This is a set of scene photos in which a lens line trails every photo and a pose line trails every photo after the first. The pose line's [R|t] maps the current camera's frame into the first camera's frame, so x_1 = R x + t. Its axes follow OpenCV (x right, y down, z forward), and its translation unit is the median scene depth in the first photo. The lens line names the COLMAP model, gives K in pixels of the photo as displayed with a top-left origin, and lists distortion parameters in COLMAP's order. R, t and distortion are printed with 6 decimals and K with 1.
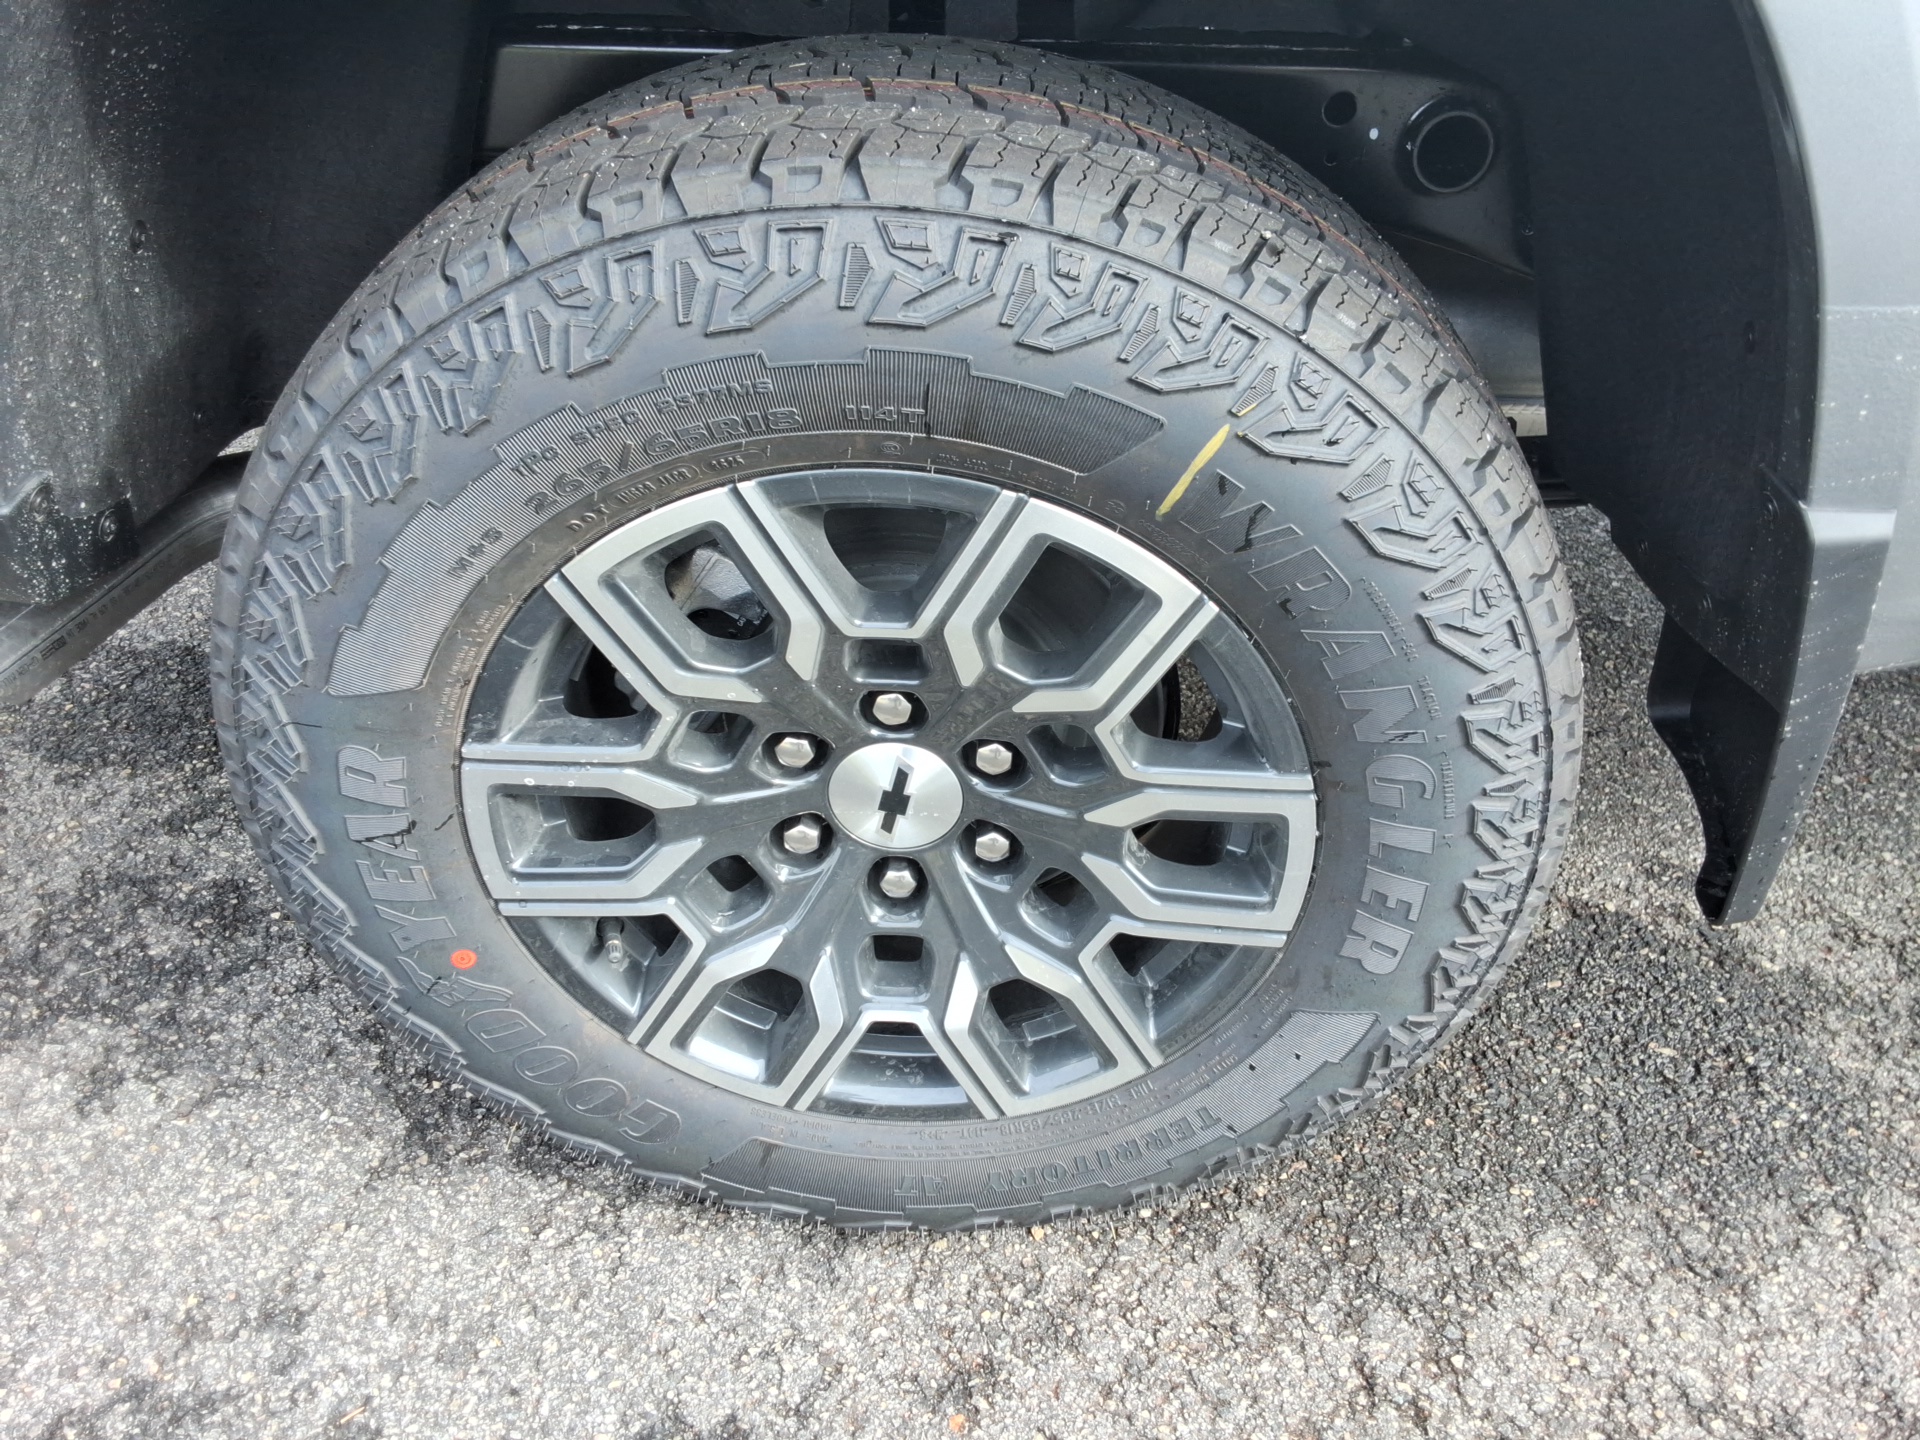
lens RADIAL K [[1539.9, 0, 954.5], [0, 1539.9, 721.3], [0, 0, 1]] dist [0.109752, -0.173615]
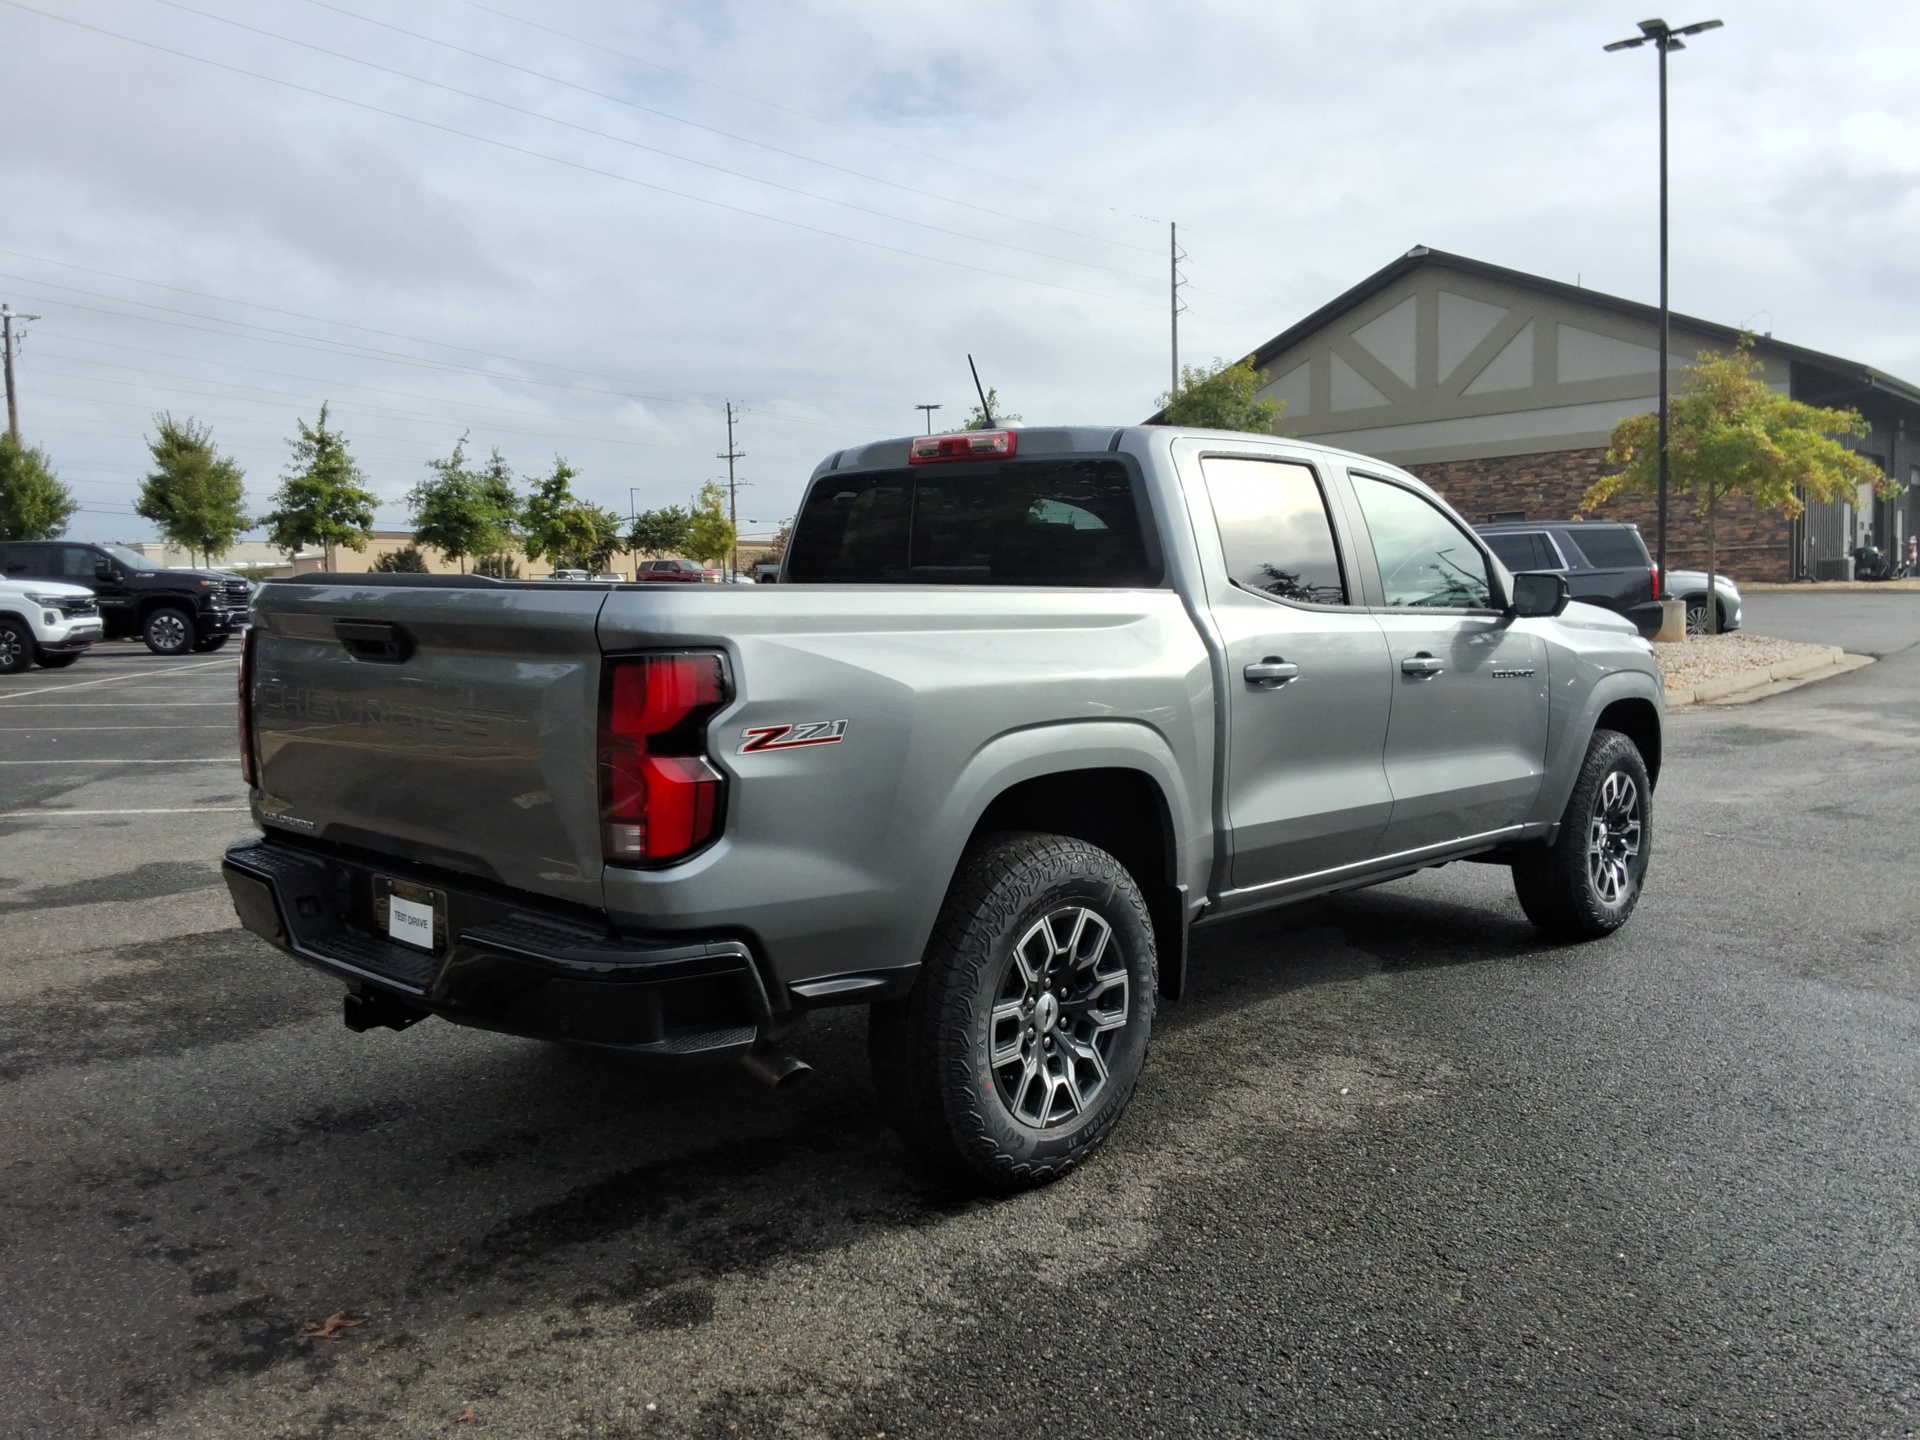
lens RADIAL K [[1539.9, 0, 965.4], [0, 1539.9, 740.0], [0, 0, 1]] dist [0.109752, -0.173615]
pose [[0.630908, -0.071654, 0.772542, -2.991250], [0.454065, 0.841493, -0.292769, 0.497409], [-0.629111, 0.535495, 0.563440, -1.321408]]
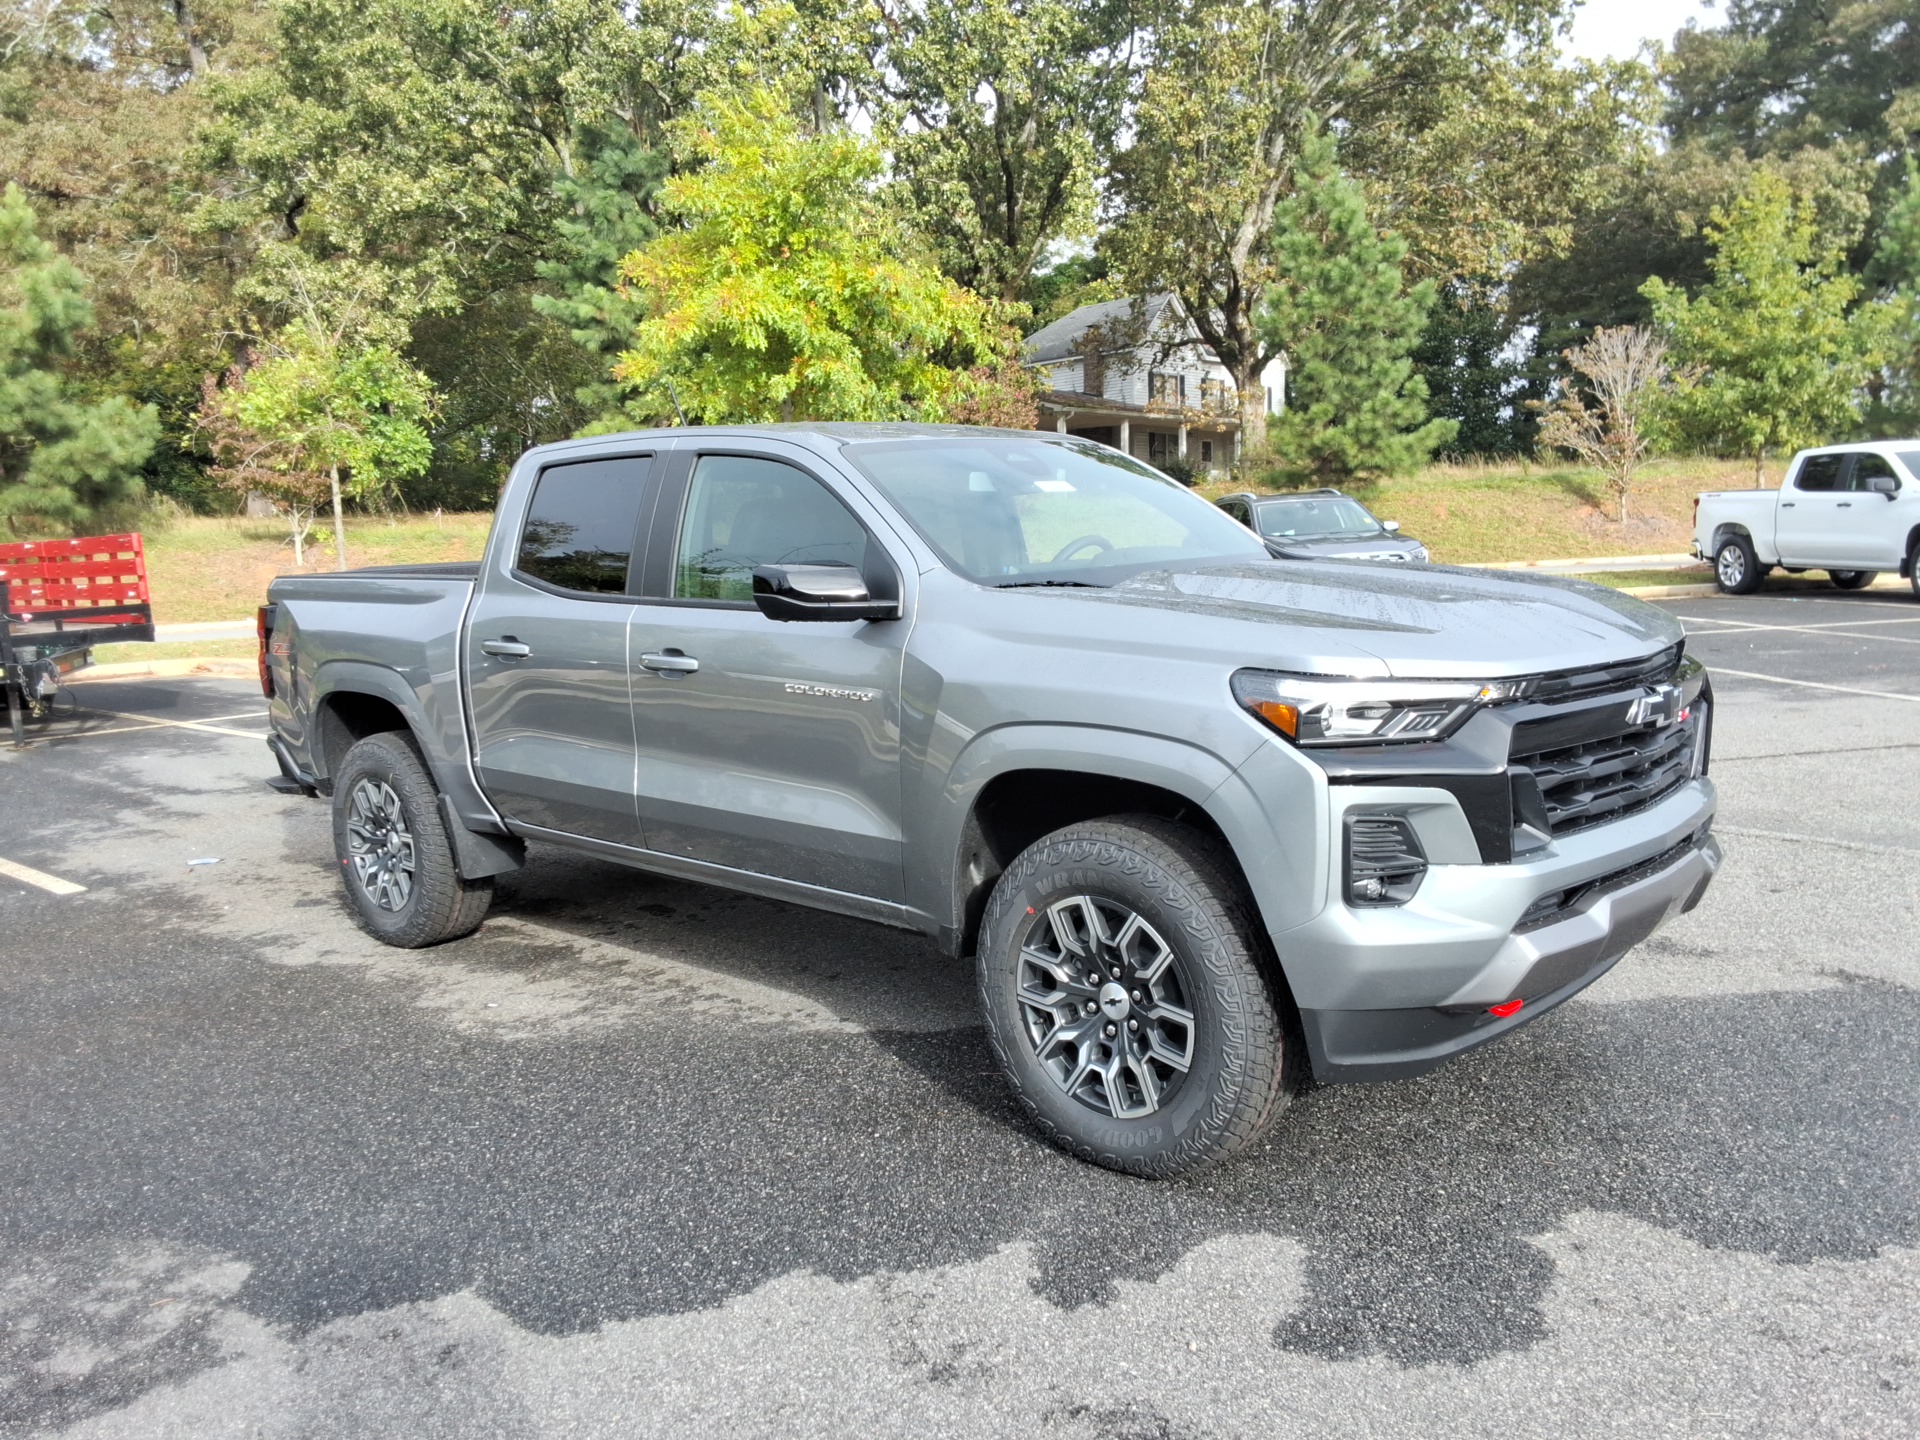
lens RADIAL K [[1539.9, 0, 969.9], [0, 1539.9, 725.8], [0, 0, 1]] dist [0.109752, -0.173615]
pose [[0.764320, 0.057006, -0.642313, 5.515824], [-0.349528, 0.873687, -0.338380, 0.917918], [0.541891, 0.483137, 0.687702, -2.160608]]
